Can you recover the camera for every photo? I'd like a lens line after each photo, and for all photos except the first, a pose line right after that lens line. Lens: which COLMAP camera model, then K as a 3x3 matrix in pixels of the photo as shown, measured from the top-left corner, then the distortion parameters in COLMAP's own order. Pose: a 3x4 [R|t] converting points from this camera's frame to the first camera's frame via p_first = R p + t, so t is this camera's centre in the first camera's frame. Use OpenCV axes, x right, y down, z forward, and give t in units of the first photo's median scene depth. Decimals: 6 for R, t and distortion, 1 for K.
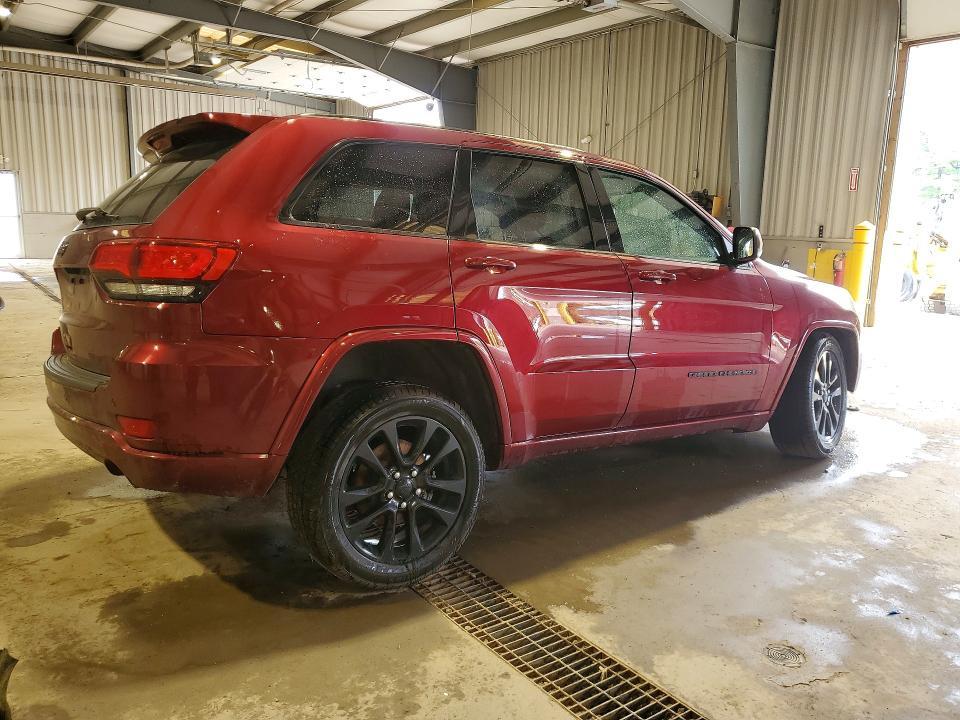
lens RADIAL K [[759.0, 0, 480.0], [0, 759.0, 360.0], [0, 0, 1]] dist [-0.007865, 0.051004]
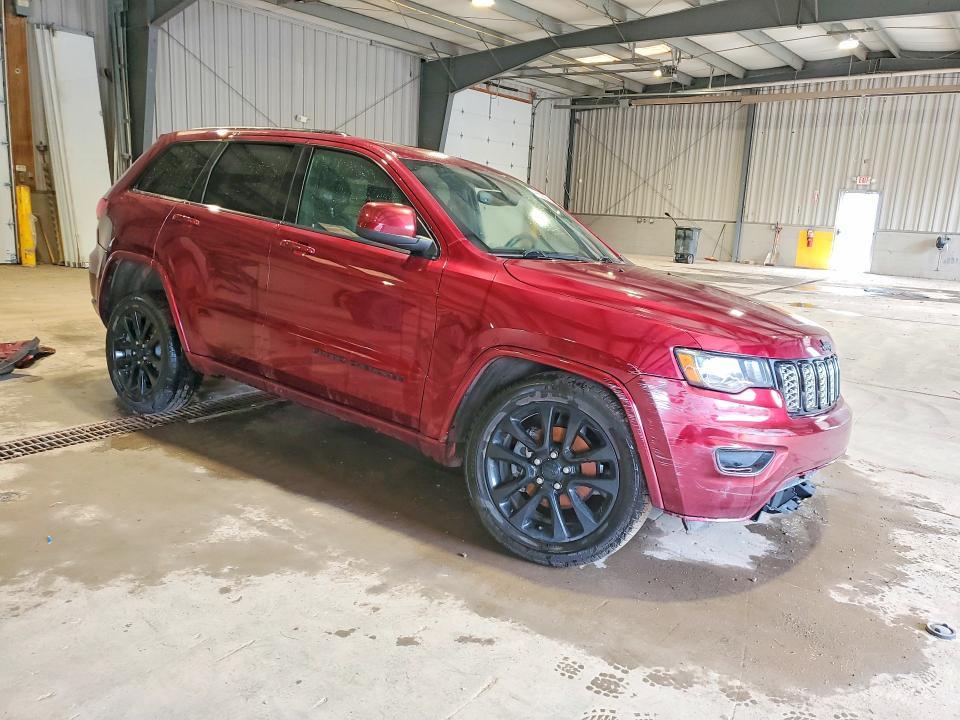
lens RADIAL K [[759.0, 0, 480.0], [0, 759.0, 360.0], [0, 0, 1]] dist [-0.007865, 0.051004]
pose [[0.285917, 0.185645, -0.940100, 1.529524], [-0.221162, 0.967352, 0.123763, -0.163778], [0.932383, 0.172528, 0.317640, 1.077508]]
